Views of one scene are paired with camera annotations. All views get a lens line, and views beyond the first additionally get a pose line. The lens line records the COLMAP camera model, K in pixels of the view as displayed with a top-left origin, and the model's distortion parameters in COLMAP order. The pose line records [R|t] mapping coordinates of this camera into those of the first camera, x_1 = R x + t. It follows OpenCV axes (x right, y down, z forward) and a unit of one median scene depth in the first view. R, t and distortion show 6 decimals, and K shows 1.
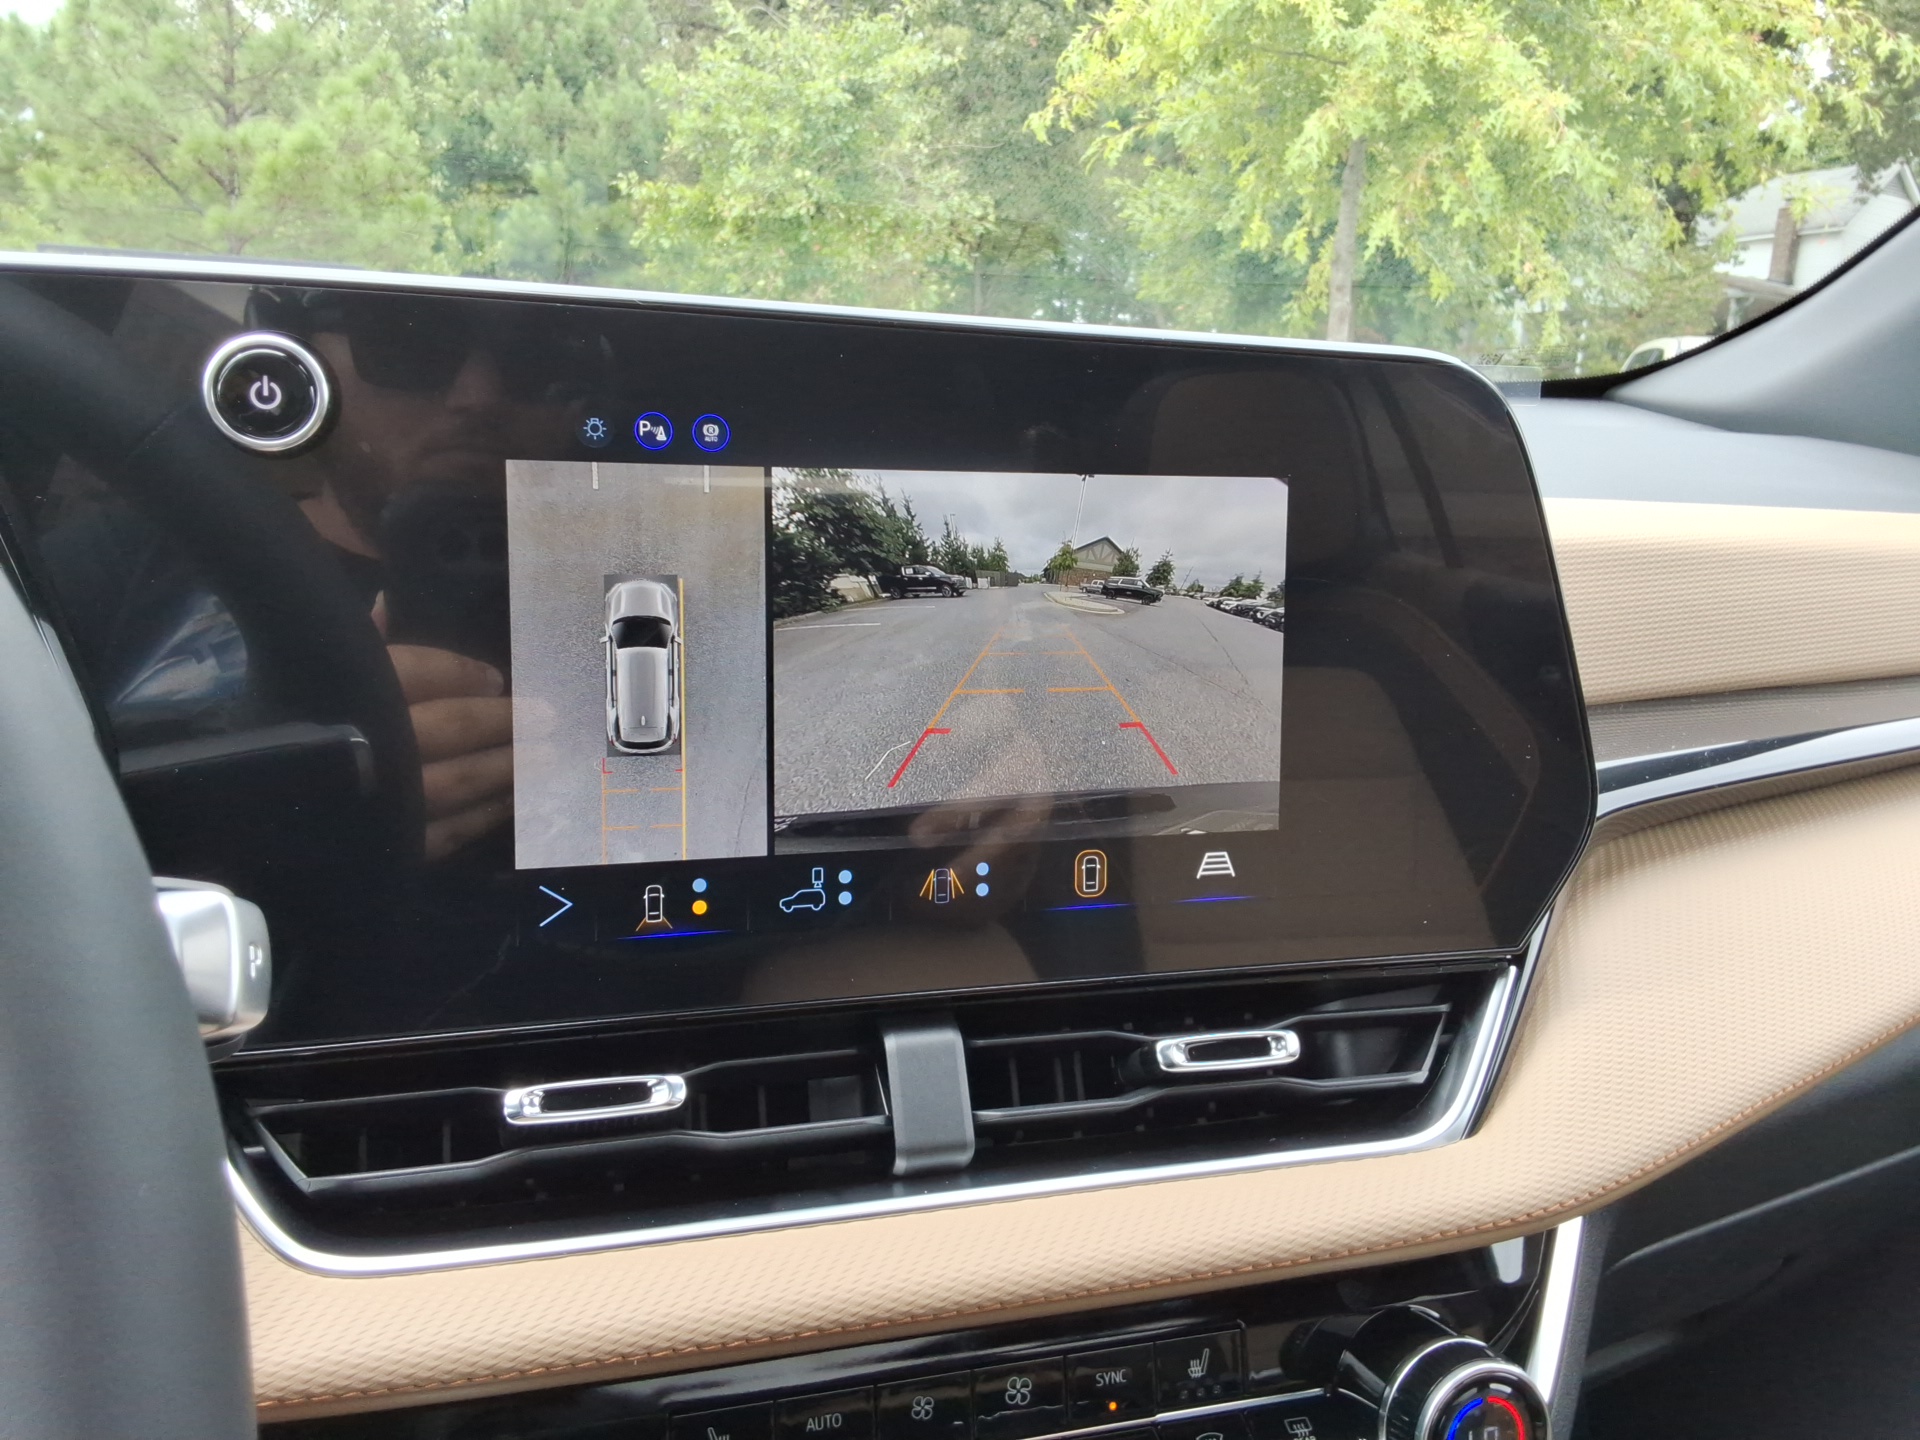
lens RADIAL K [[1540.4, 0, 980.3], [0, 1540.4, 718.0], [0, 0, 1]] dist [0.082901, -0.130161]
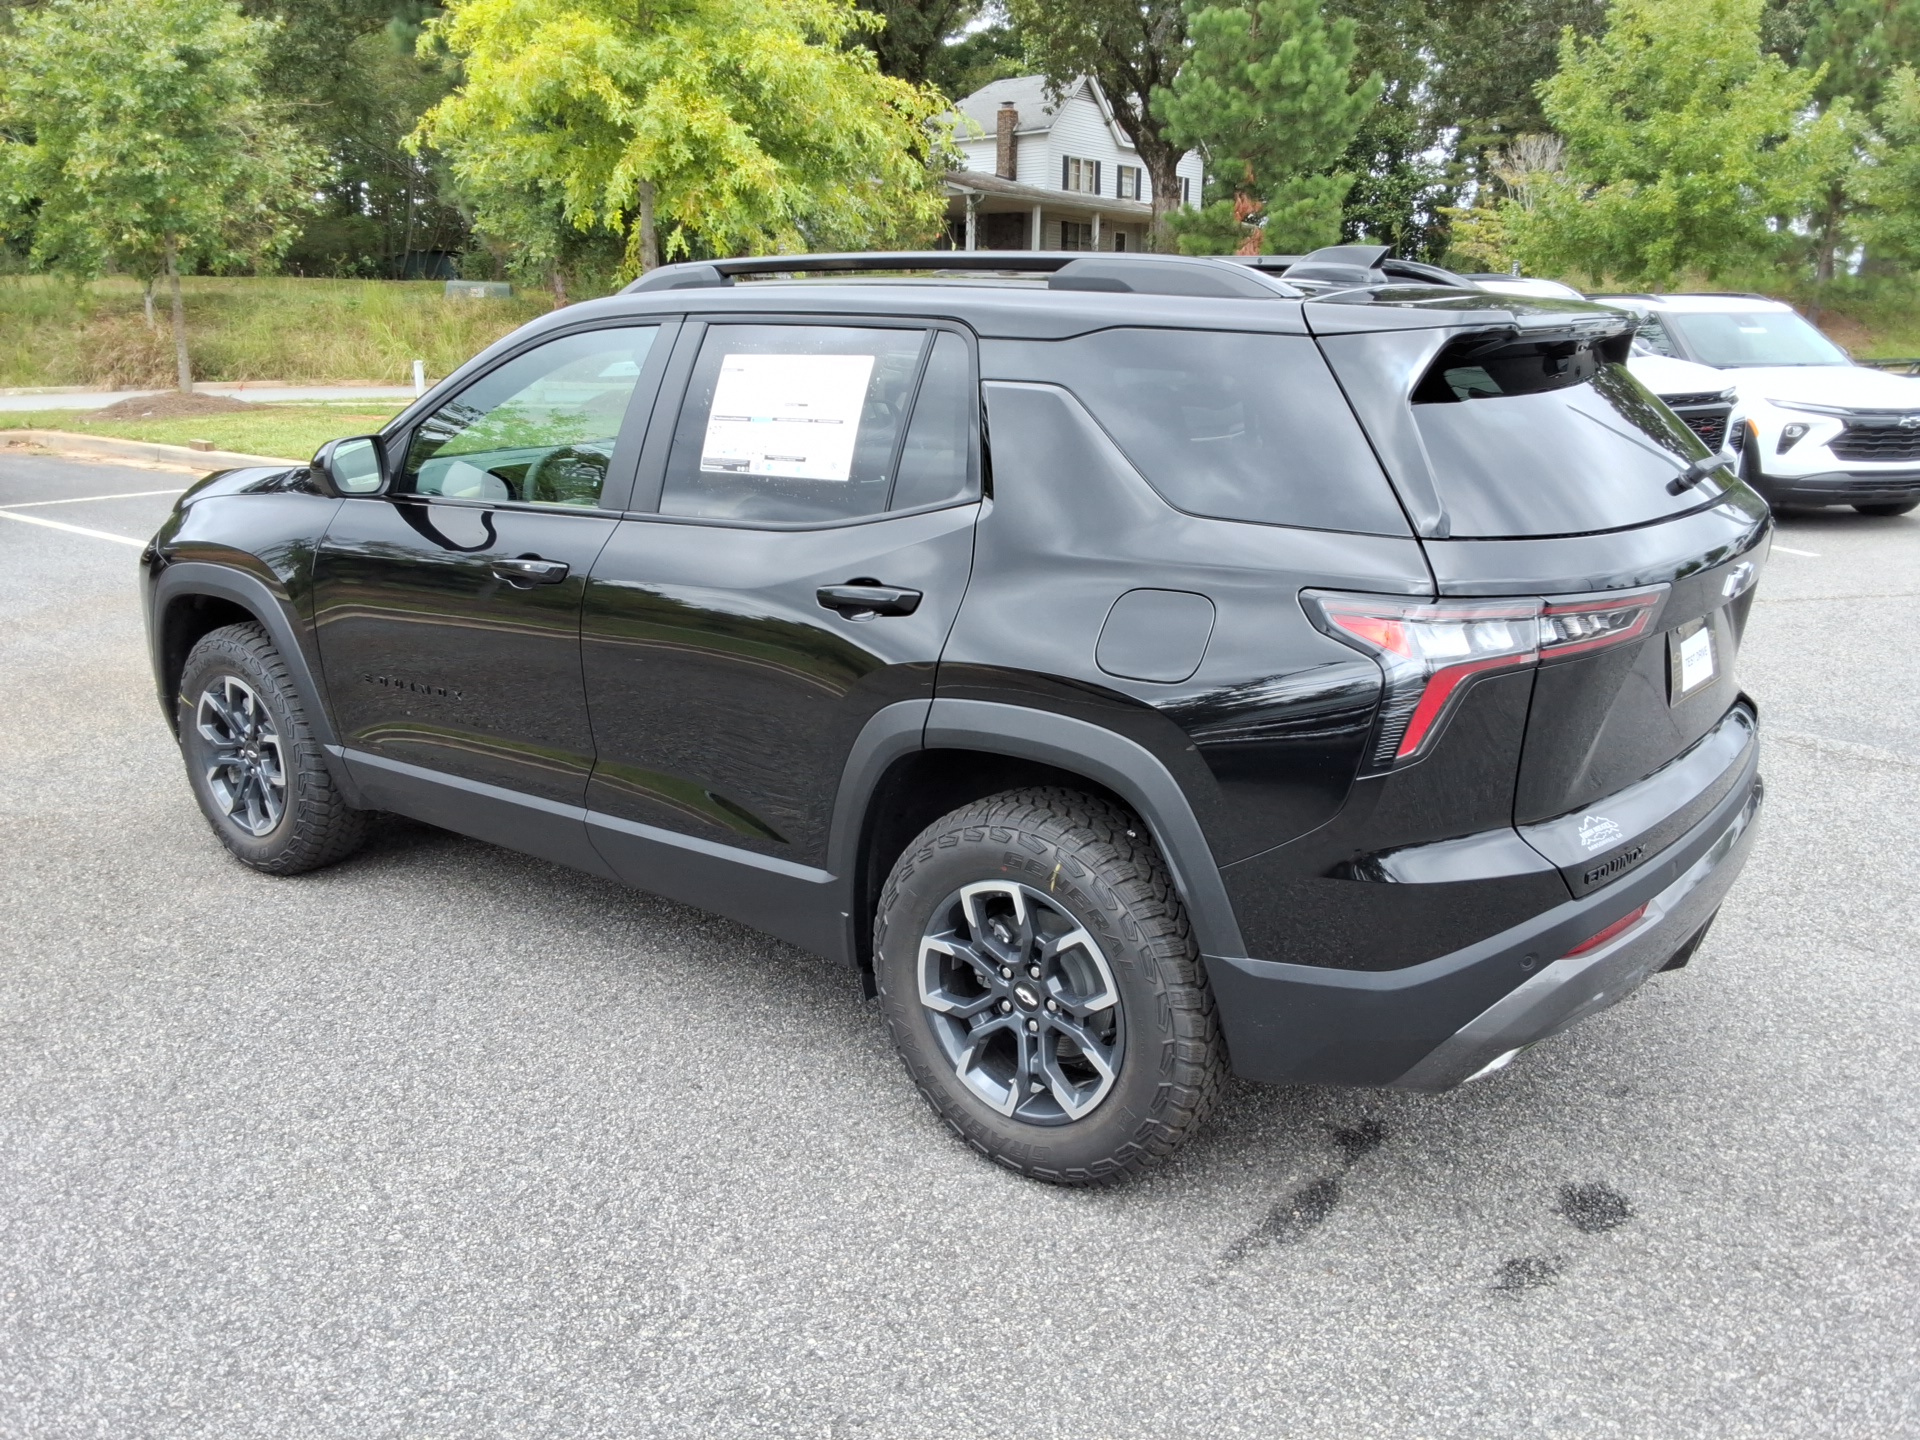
lens RADIAL K [[1540.4, 0, 967.3], [0, 1540.4, 718.3], [0, 0, 1]] dist [0.082901, -0.130161]
pose [[0.913387, -0.143470, 0.380972, -0.064168], [0.114167, 0.988560, 0.098565, 0.019471], [-0.390755, -0.046533, 0.919318, -0.271762]]
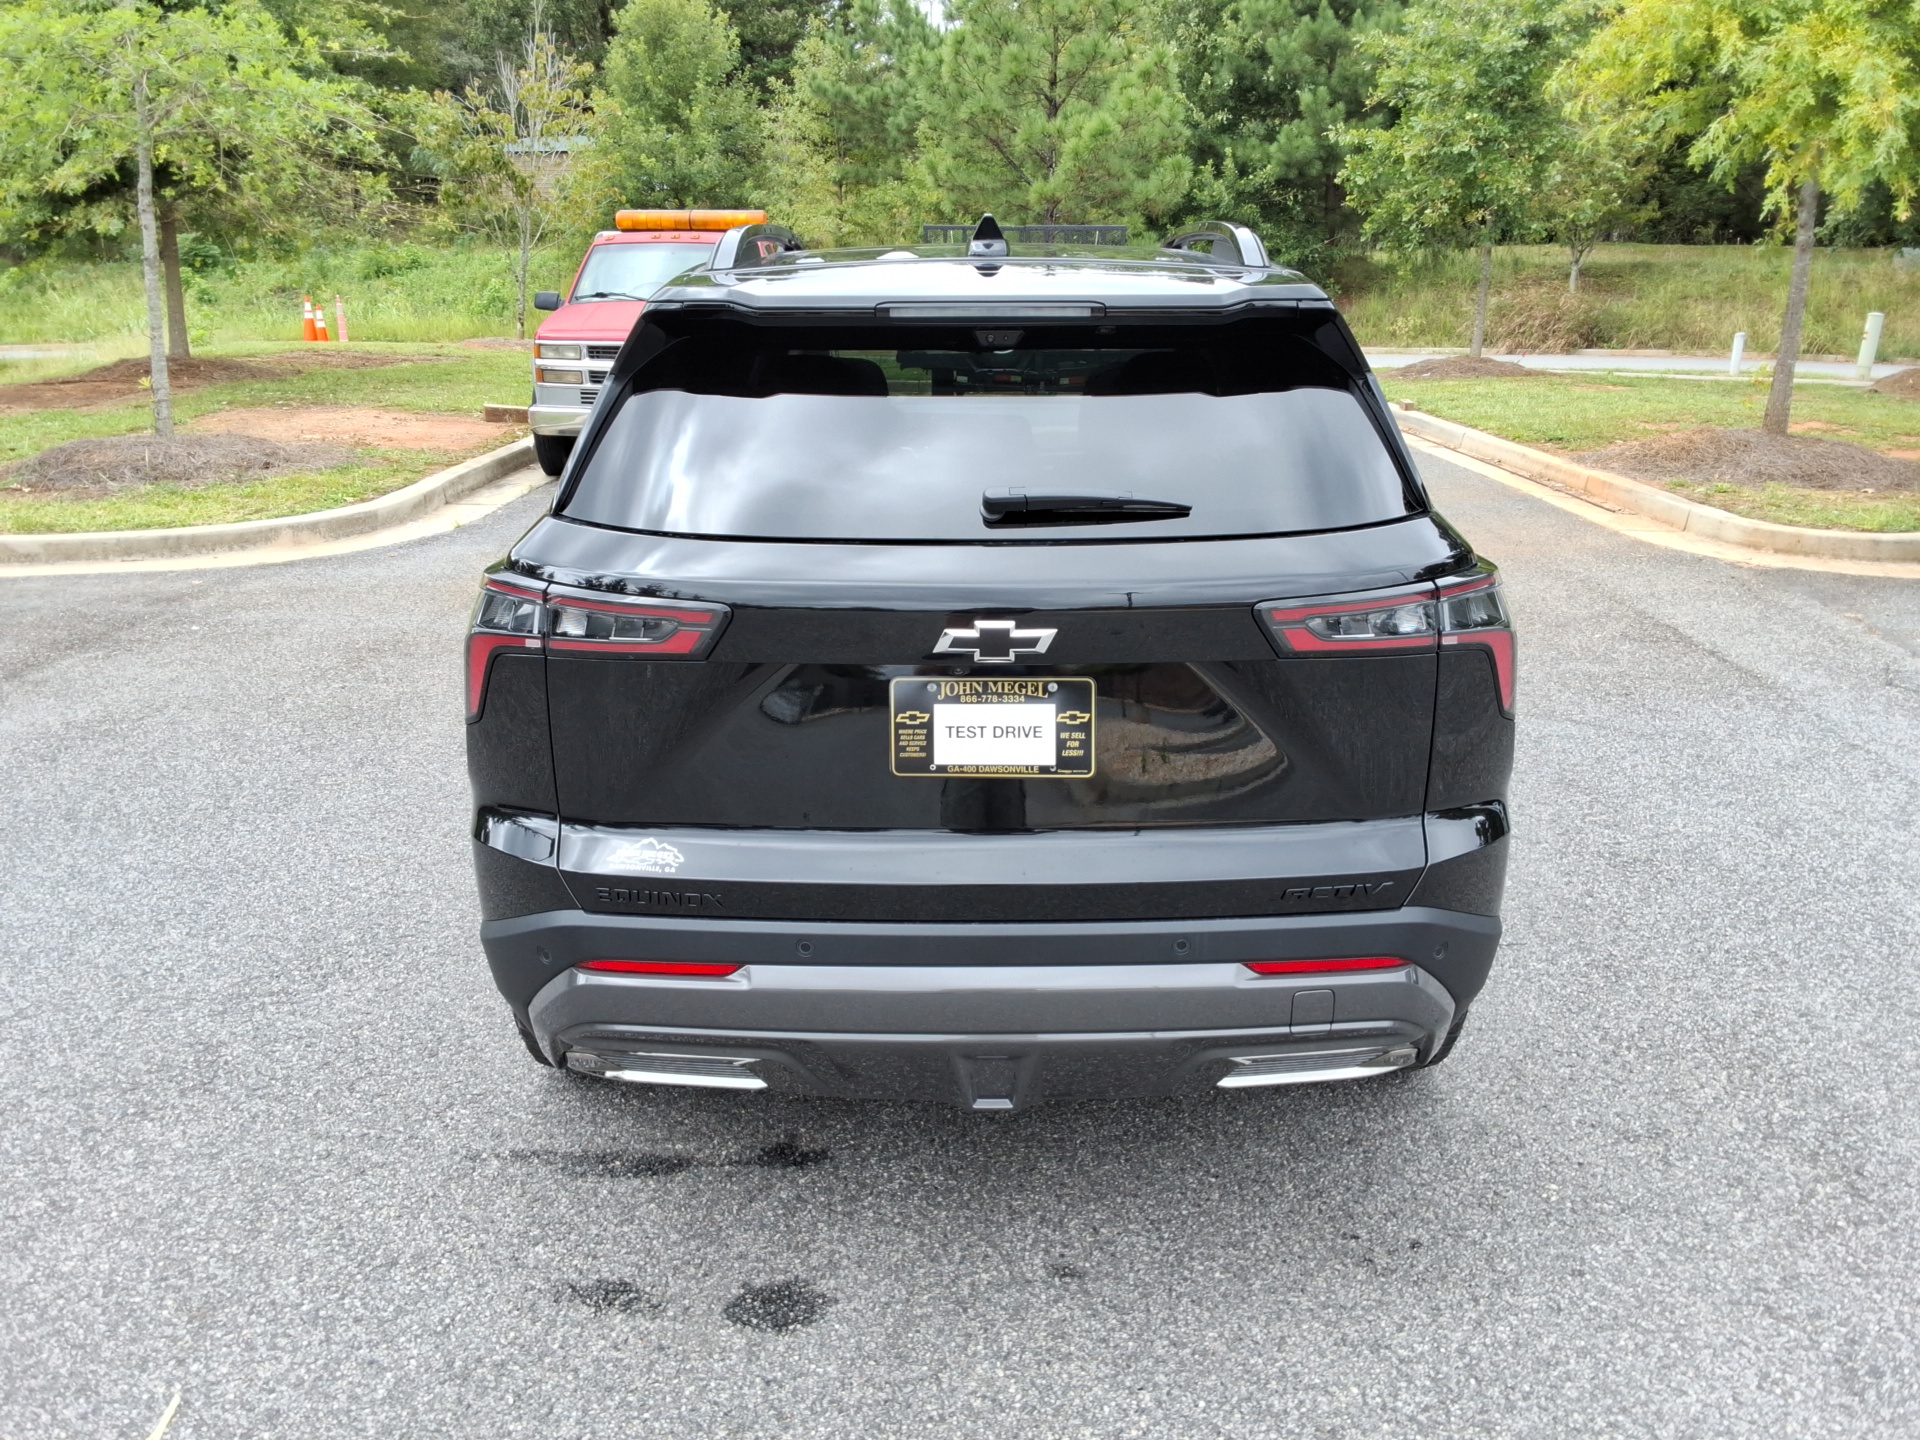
lens RADIAL K [[1540.4, 0, 976.8], [0, 1540.4, 718.4], [0, 0, 1]] dist [0.082901, -0.130161]
pose [[0.876473, 0.095355, -0.471914, 0.159849], [-0.059169, 0.994094, 0.090974, 0.026552], [0.477802, -0.051814, 0.876938, -0.262653]]
